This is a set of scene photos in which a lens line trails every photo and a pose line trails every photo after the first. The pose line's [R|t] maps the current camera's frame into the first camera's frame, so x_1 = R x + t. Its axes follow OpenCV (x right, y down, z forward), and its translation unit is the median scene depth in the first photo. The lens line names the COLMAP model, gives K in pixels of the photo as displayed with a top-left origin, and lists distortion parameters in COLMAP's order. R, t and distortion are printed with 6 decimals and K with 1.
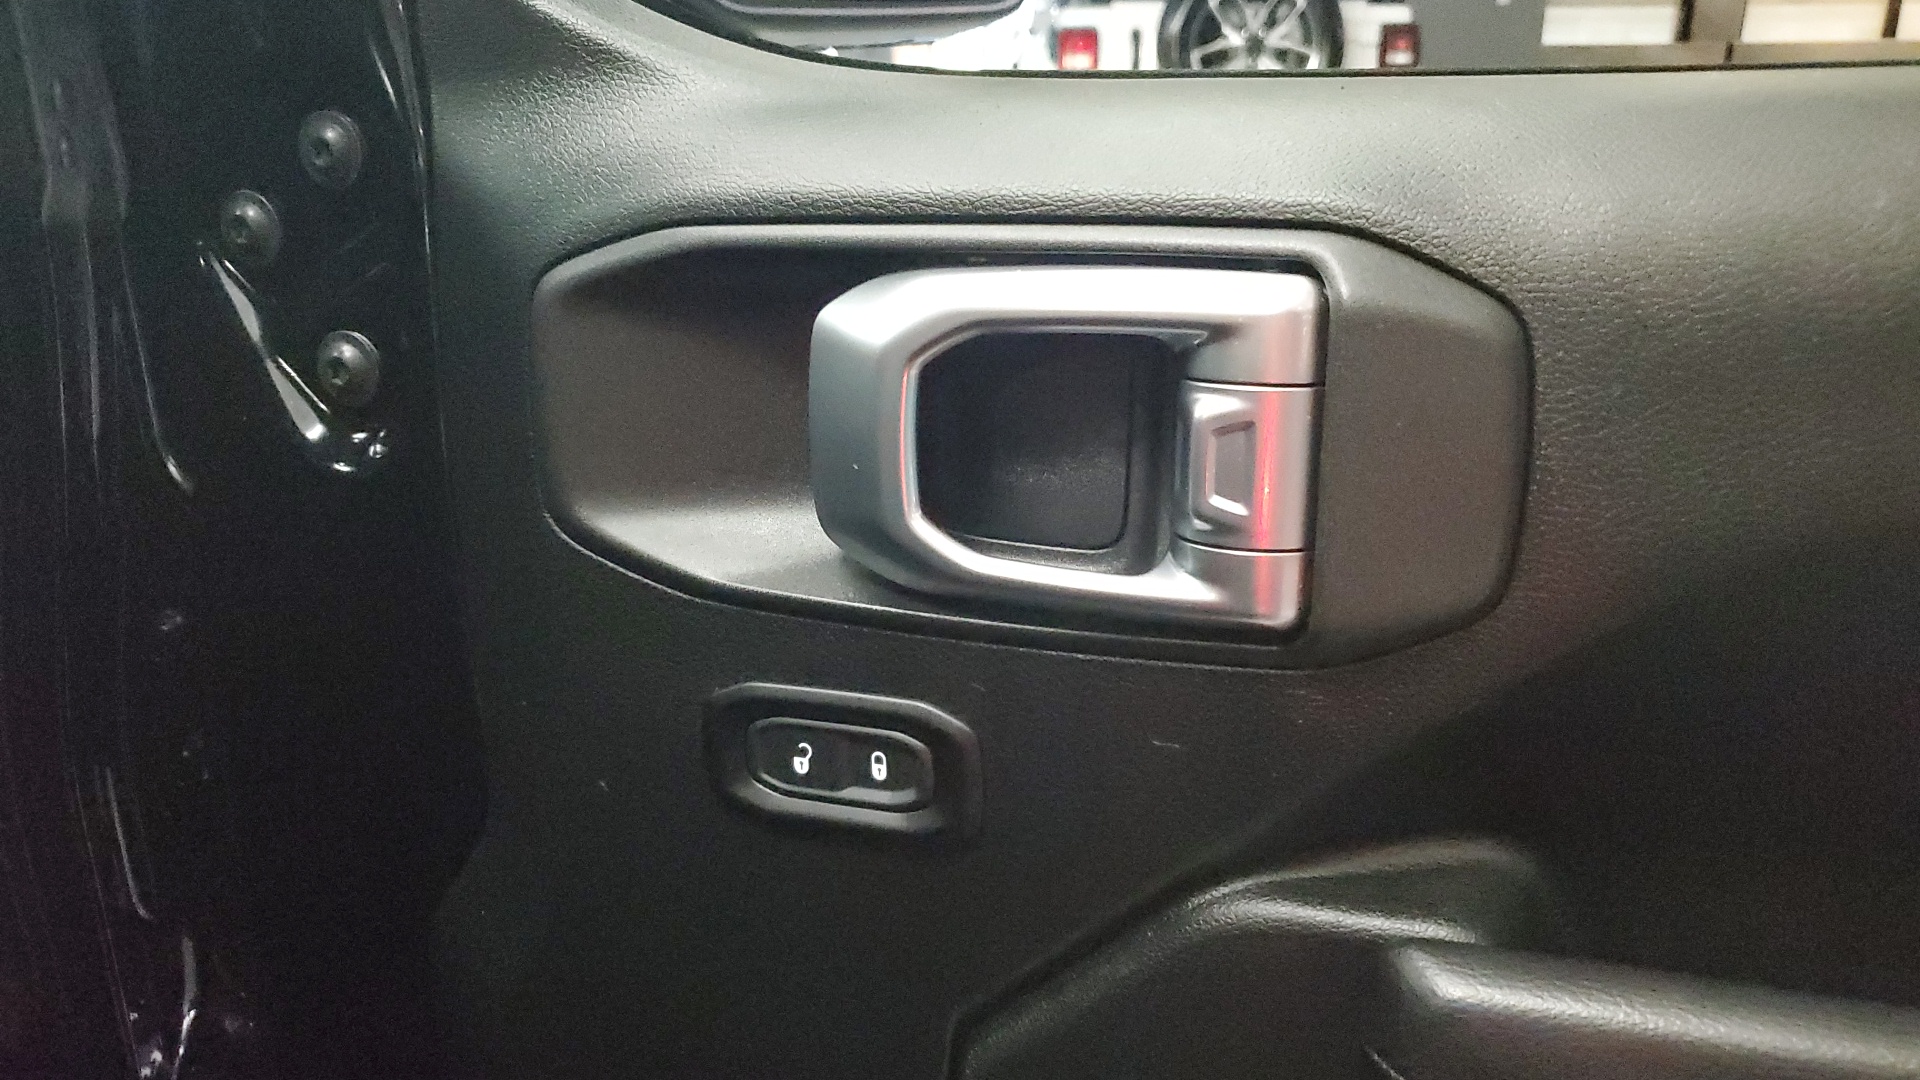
lens RADIAL K [[1521.6, 0, 980.9], [0, 1521.6, 544.2], [0, 0, 1]] dist [-0.000179, -0.006808]
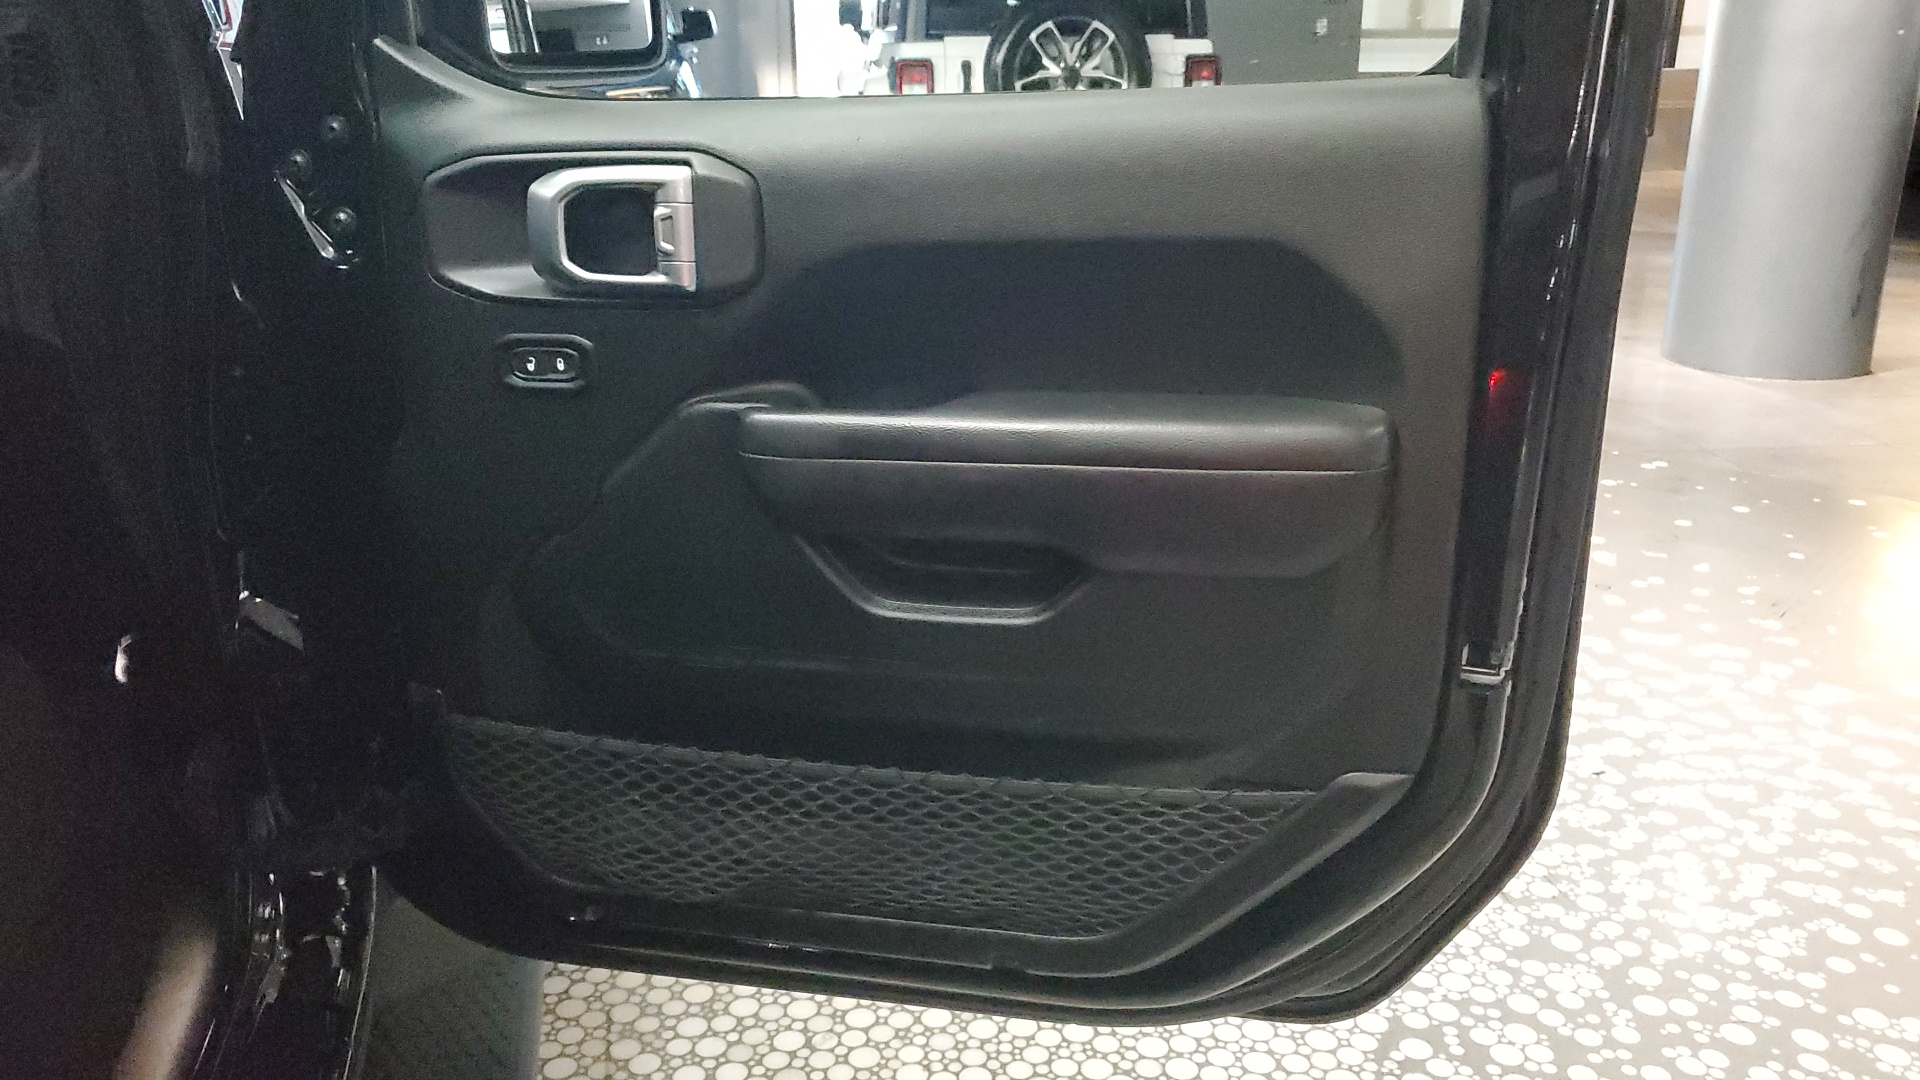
lens RADIAL K [[1508.9, 0, 960.0], [0, 1508.9, 540.0], [0, 0, 1]] dist [0.005750, 0.001507]
pose [[0.998188, -0.021005, 0.056387, 0.458012], [0.021990, 0.999615, -0.016900, 0.500038], [-0.056011, 0.018109, 0.998266, -1.591795]]
